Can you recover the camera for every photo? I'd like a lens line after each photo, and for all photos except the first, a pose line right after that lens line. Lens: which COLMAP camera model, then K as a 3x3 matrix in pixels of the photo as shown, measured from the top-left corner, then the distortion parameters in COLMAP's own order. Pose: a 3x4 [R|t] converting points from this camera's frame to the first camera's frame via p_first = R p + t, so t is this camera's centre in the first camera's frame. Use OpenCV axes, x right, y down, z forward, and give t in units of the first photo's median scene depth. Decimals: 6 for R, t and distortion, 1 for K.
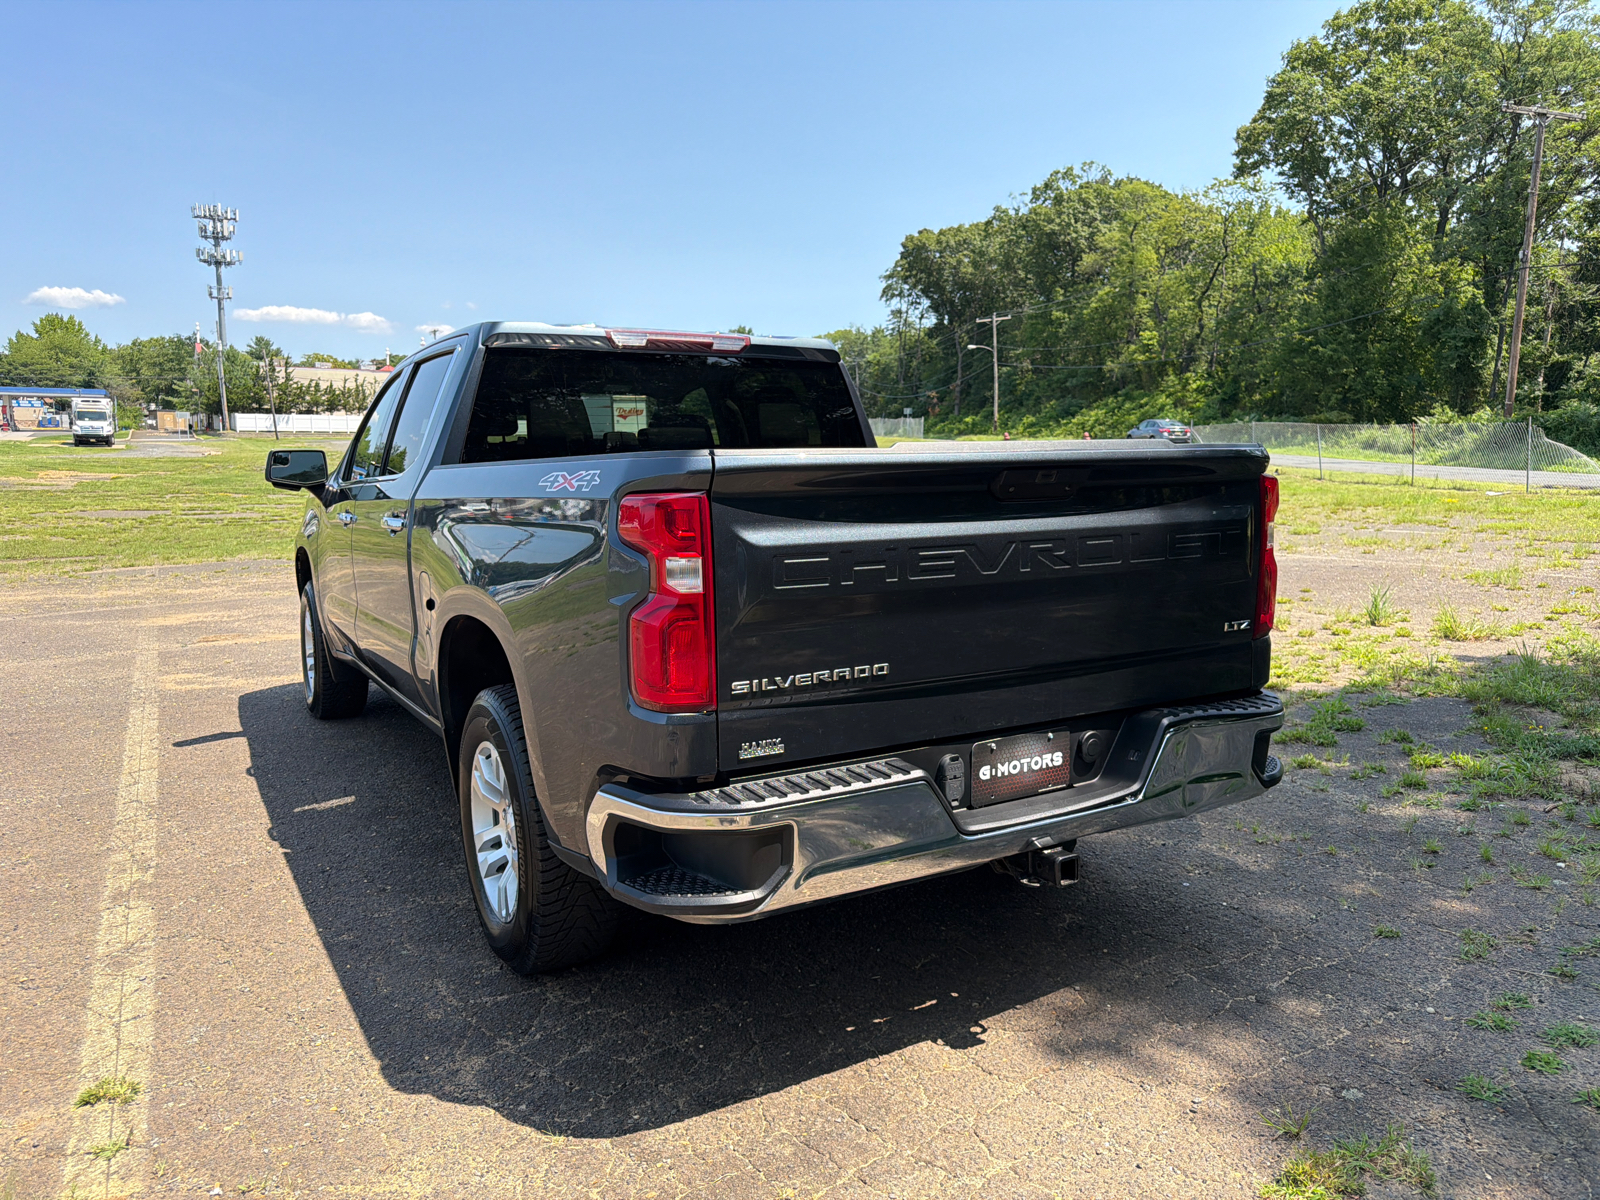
lens RADIAL K [[1122.5, 0, 791.0], [0, 1122.5, 603.3], [0, 0, 1]] dist [0.035733, -0.047864]
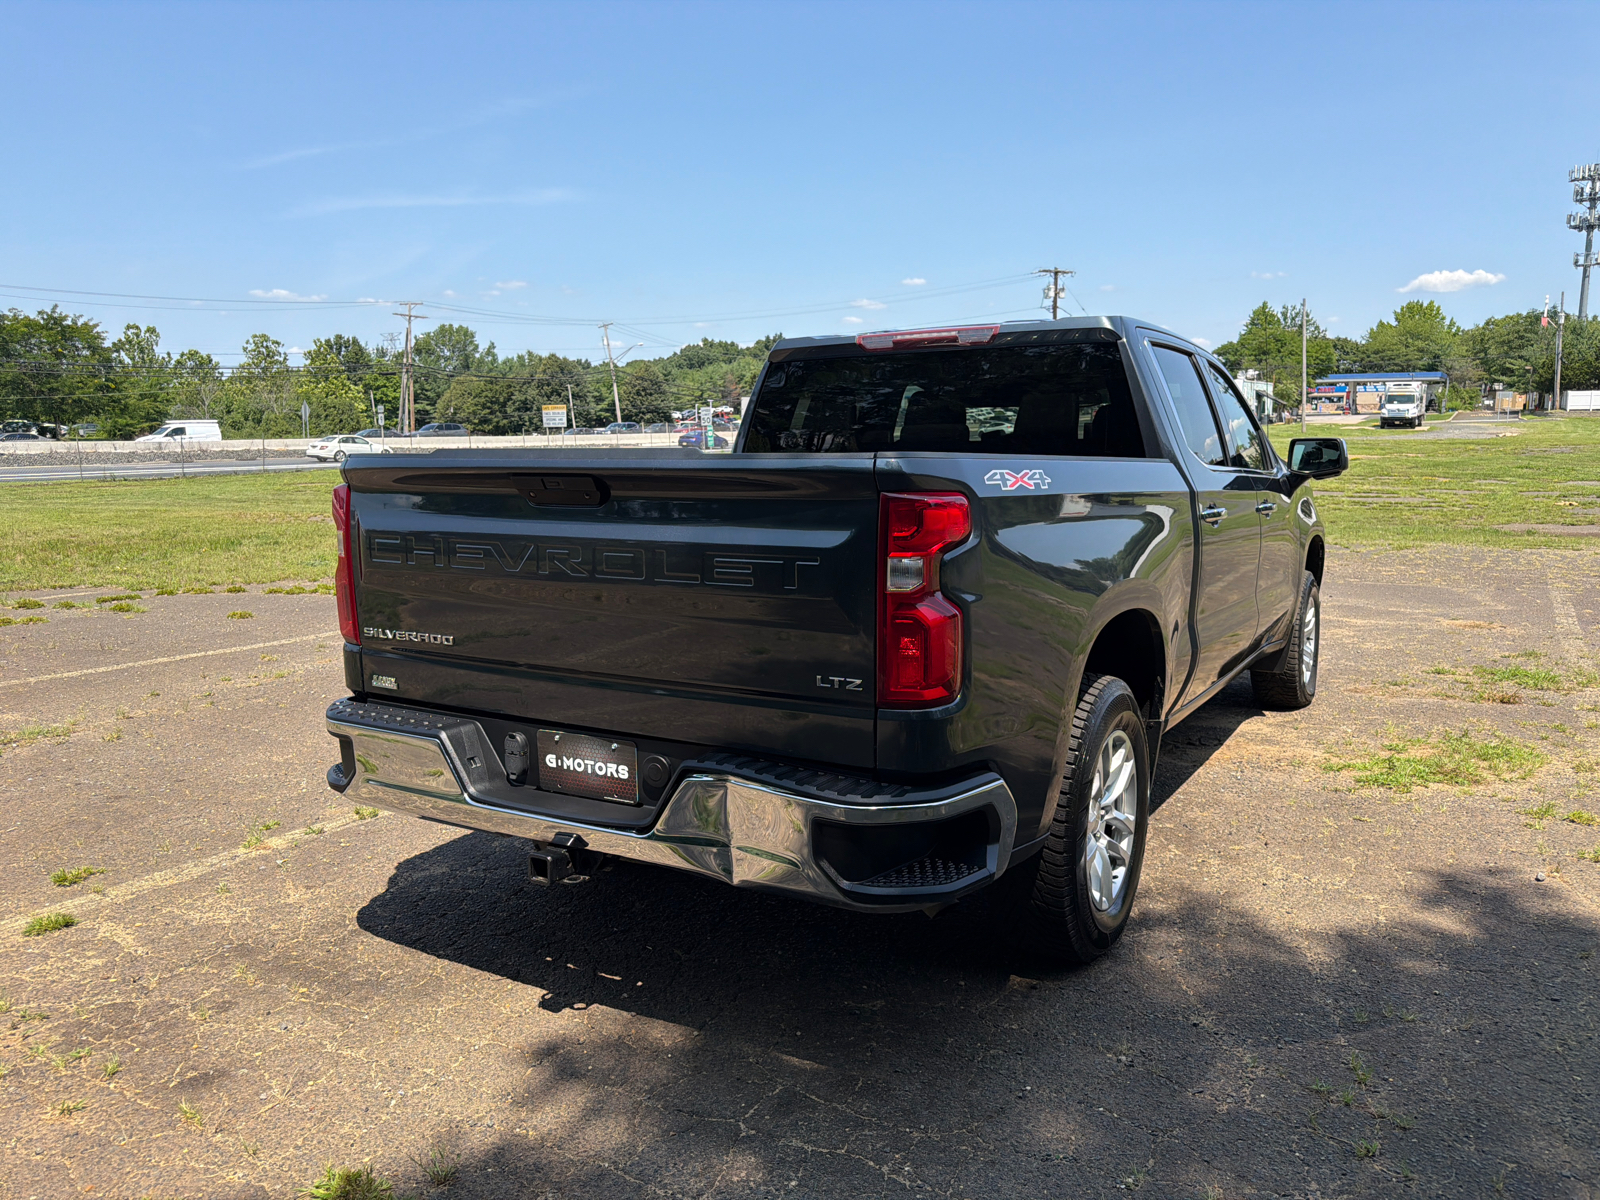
lens RADIAL K [[1122.5, 0, 805.6], [0, 1122.5, 596.8], [0, 0, 1]] dist [0.035733, -0.047864]
pose [[0.486383, 0.117379, -0.865825, 0.759587], [-0.107583, 0.991440, 0.073974, -0.068329], [0.867097, 0.057168, 0.494848, 0.428156]]
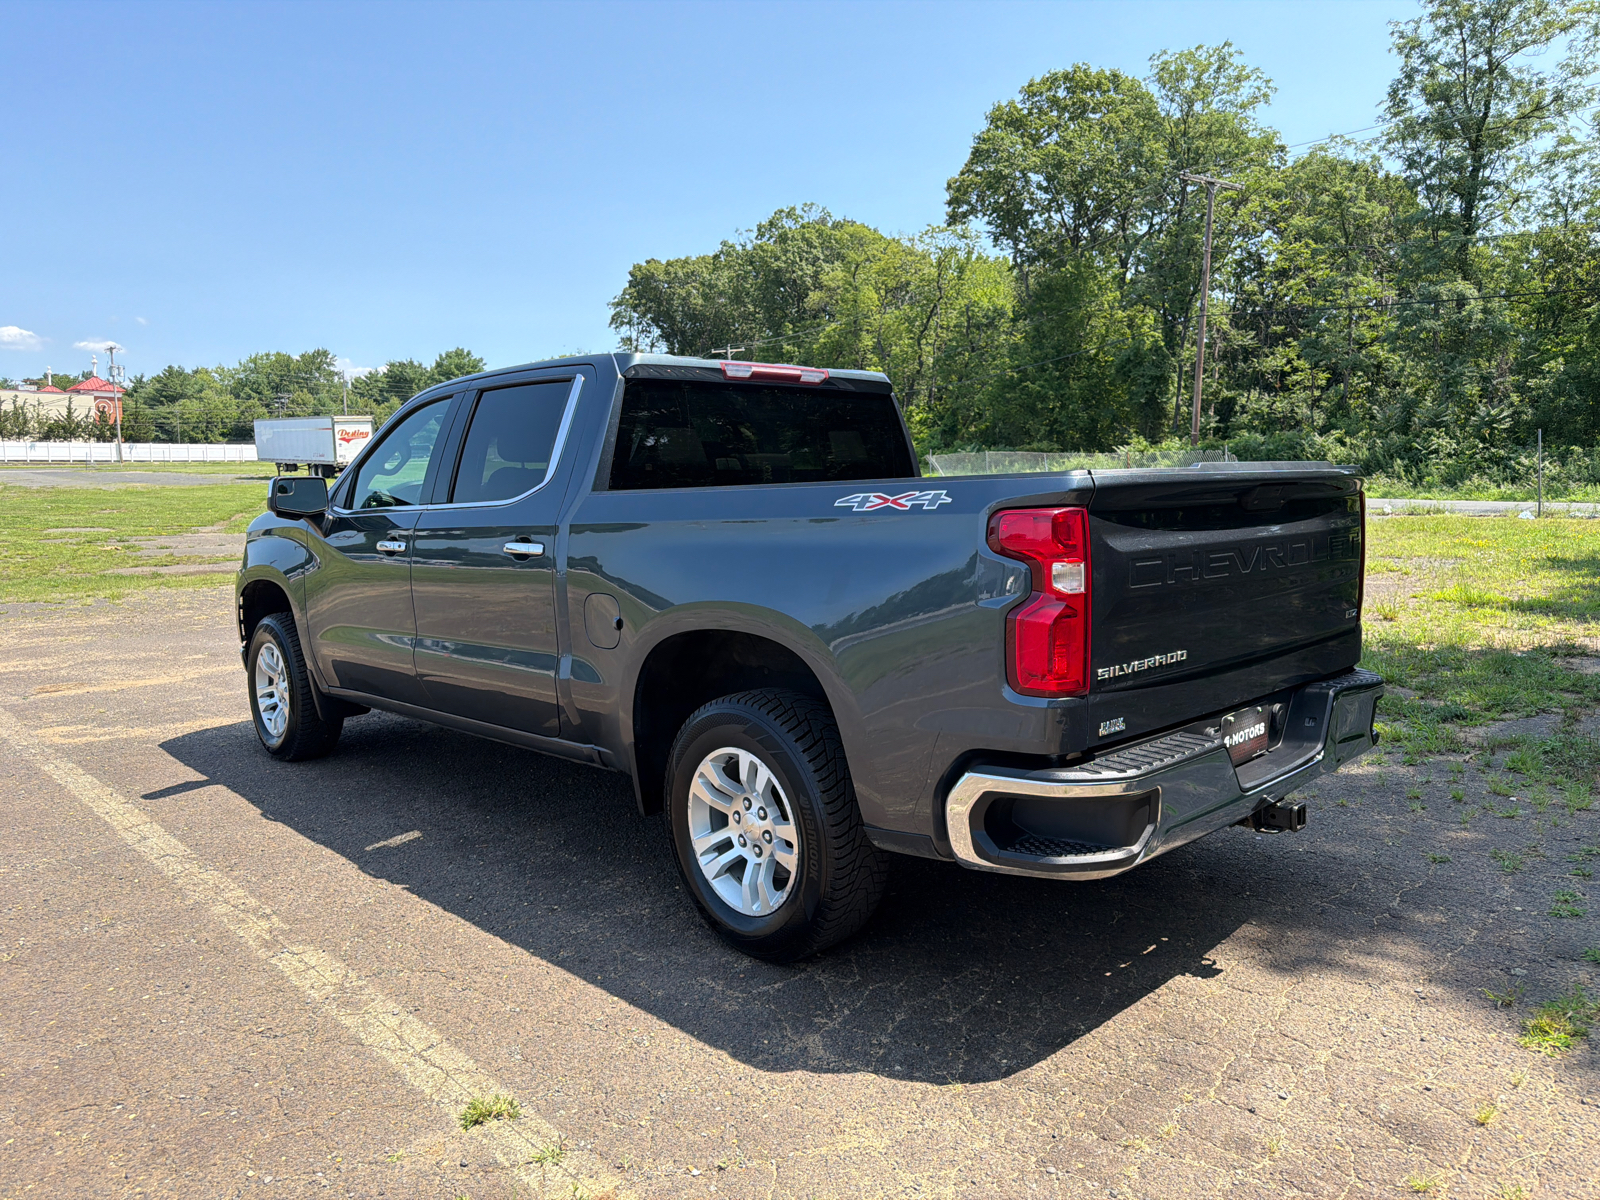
lens RADIAL K [[1122.5, 0, 795.3], [0, 1122.5, 606.7], [0, 0, 1]] dist [0.035733, -0.047864]
pose [[0.970136, -0.032672, 0.240351, -0.348947], [0.037825, 0.999142, -0.016854, 0.007385], [-0.239594, 0.025442, 0.970540, -0.032494]]
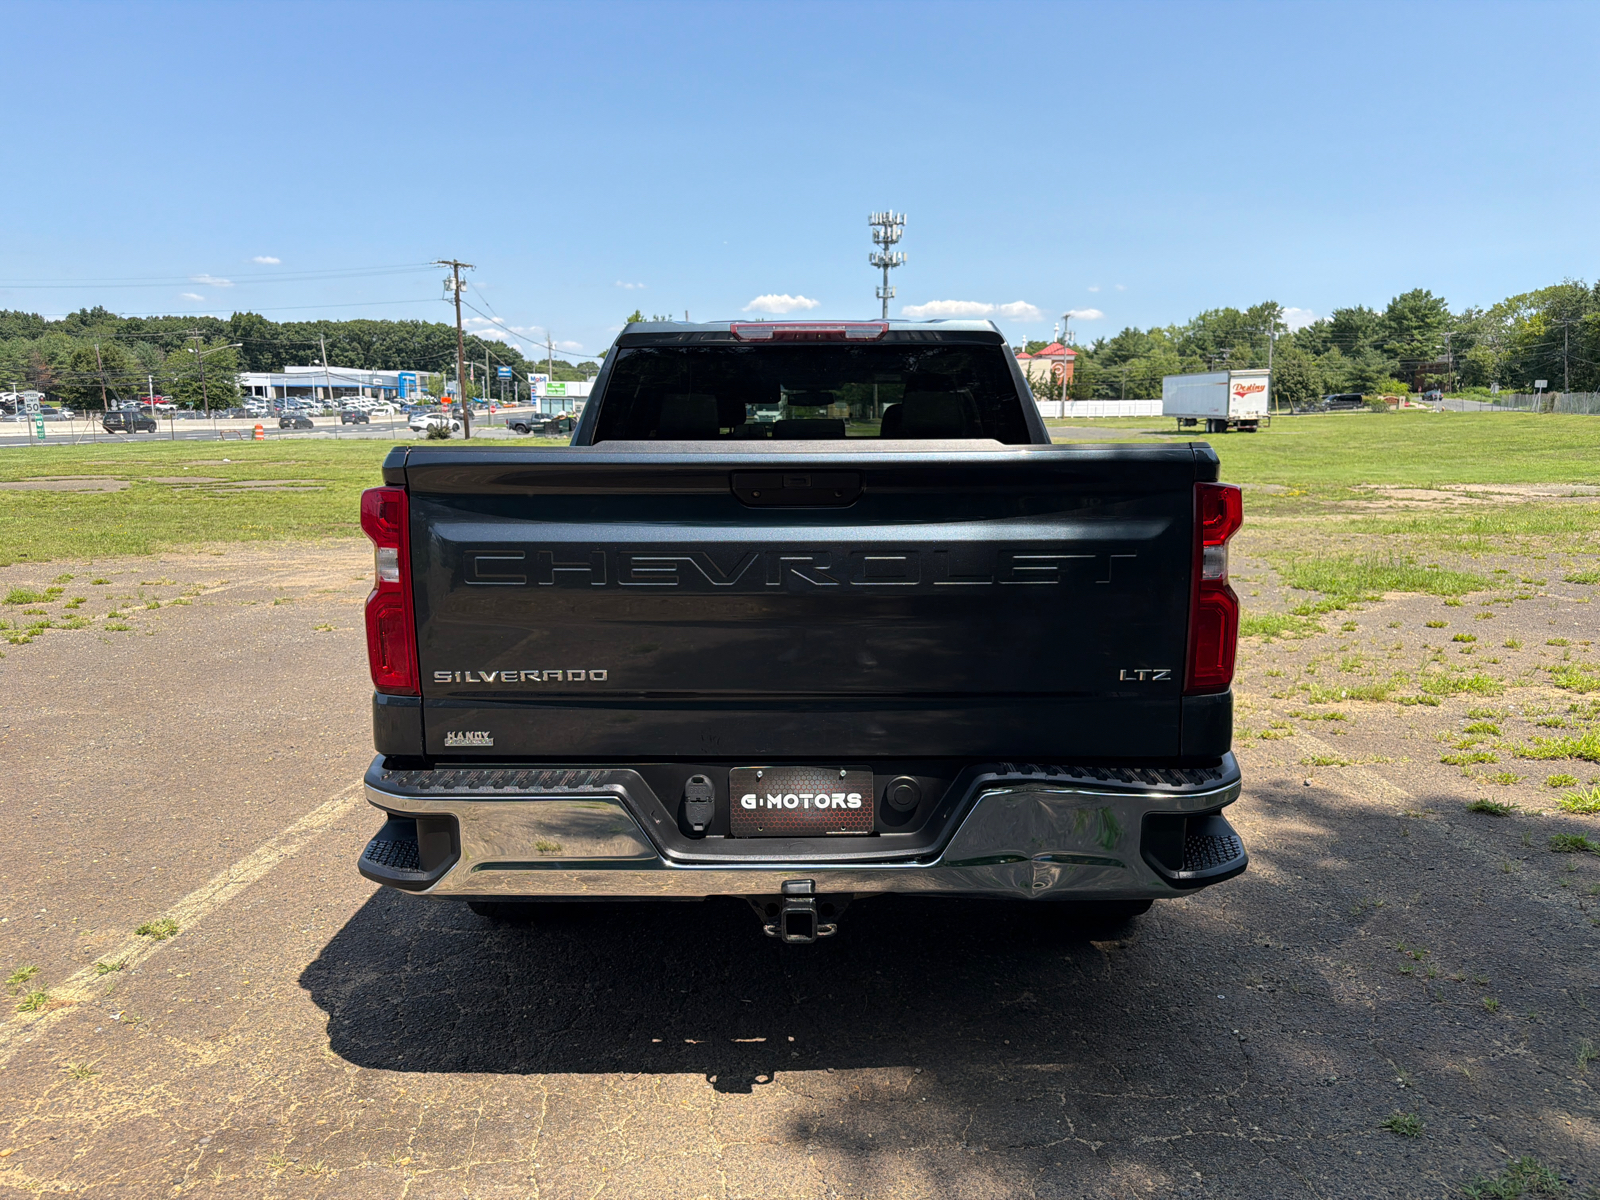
lens RADIAL K [[1122.5, 0, 797.0], [0, 1122.5, 606.6], [0, 0, 1]] dist [0.035733, -0.047864]
pose [[0.857952, 0.079724, -0.507507, 0.418979], [-0.071003, 0.996806, 0.036556, -0.027999], [0.508800, 0.004671, 0.860872, 0.147236]]
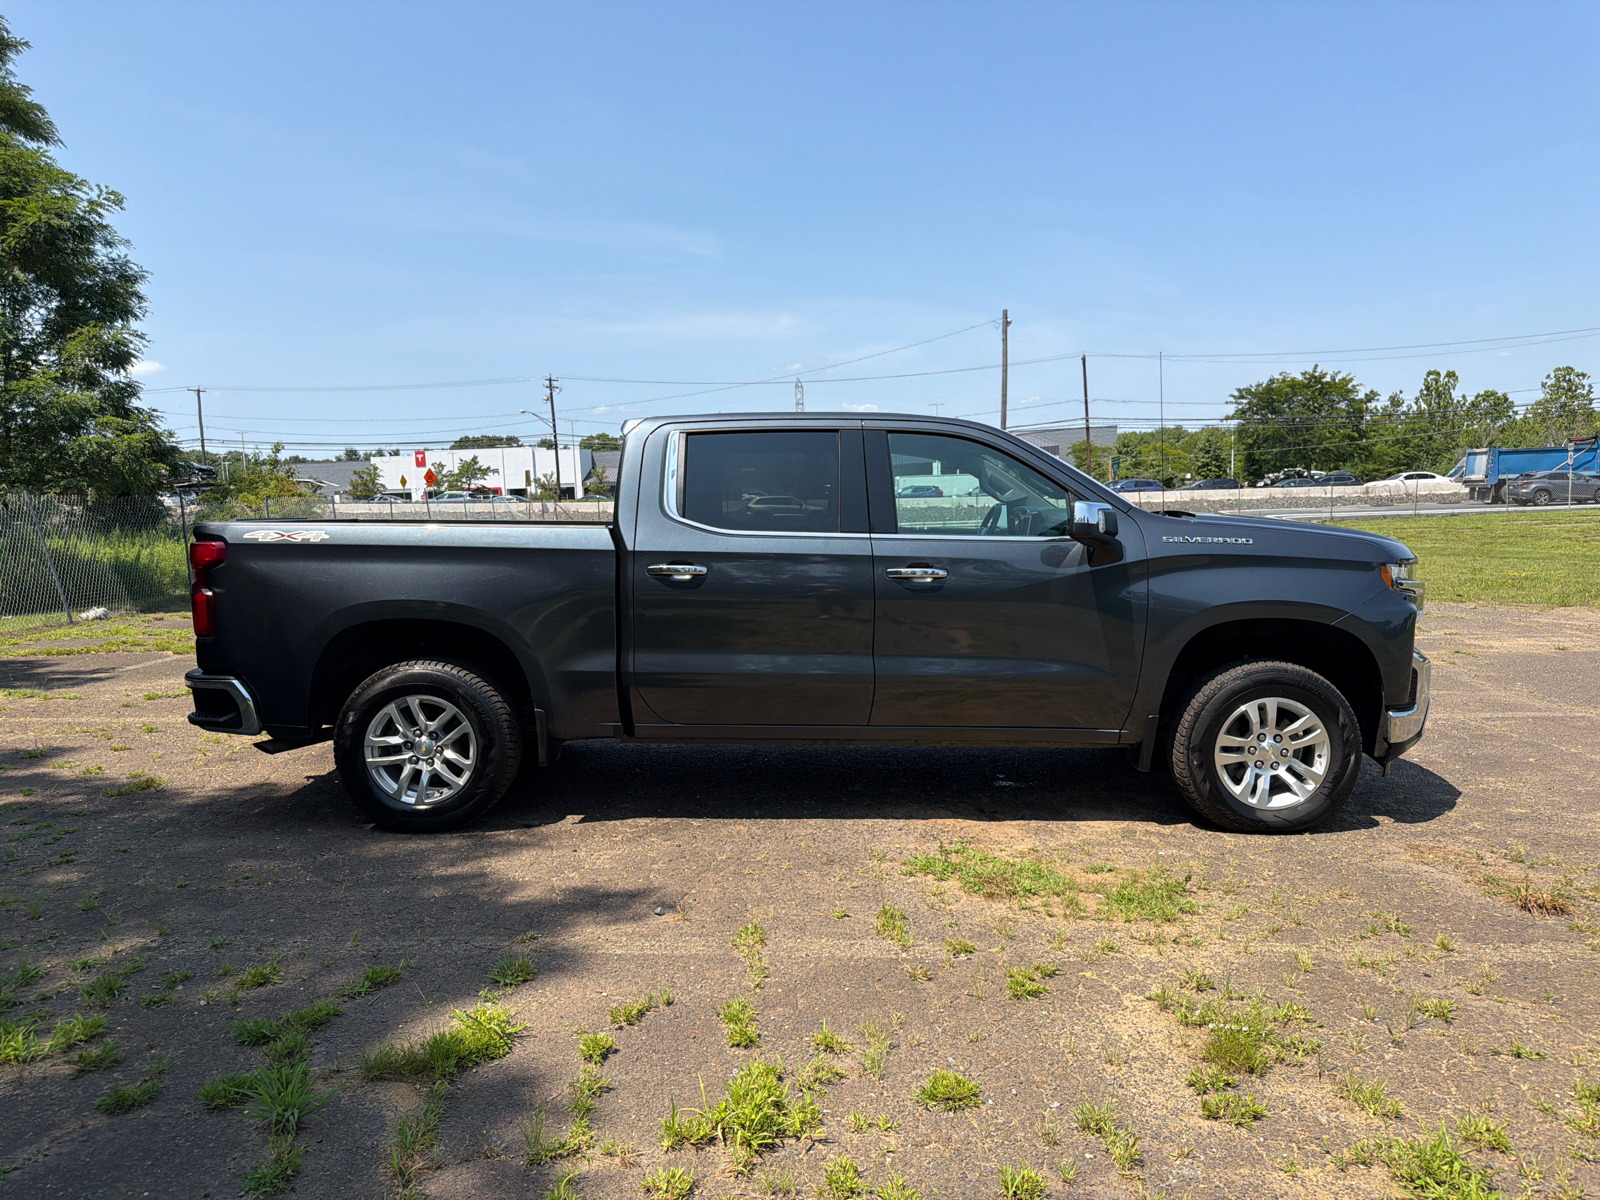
lens RADIAL K [[1122.5, 0, 803.4], [0, 1122.5, 606.7], [0, 0, 1]] dist [0.035733, -0.047864]
pose [[-0.520347, 0.091279, -0.849063, 0.987993], [-0.086198, 0.983578, 0.158567, -0.251240], [0.849594, 0.155697, -0.503934, 1.837643]]
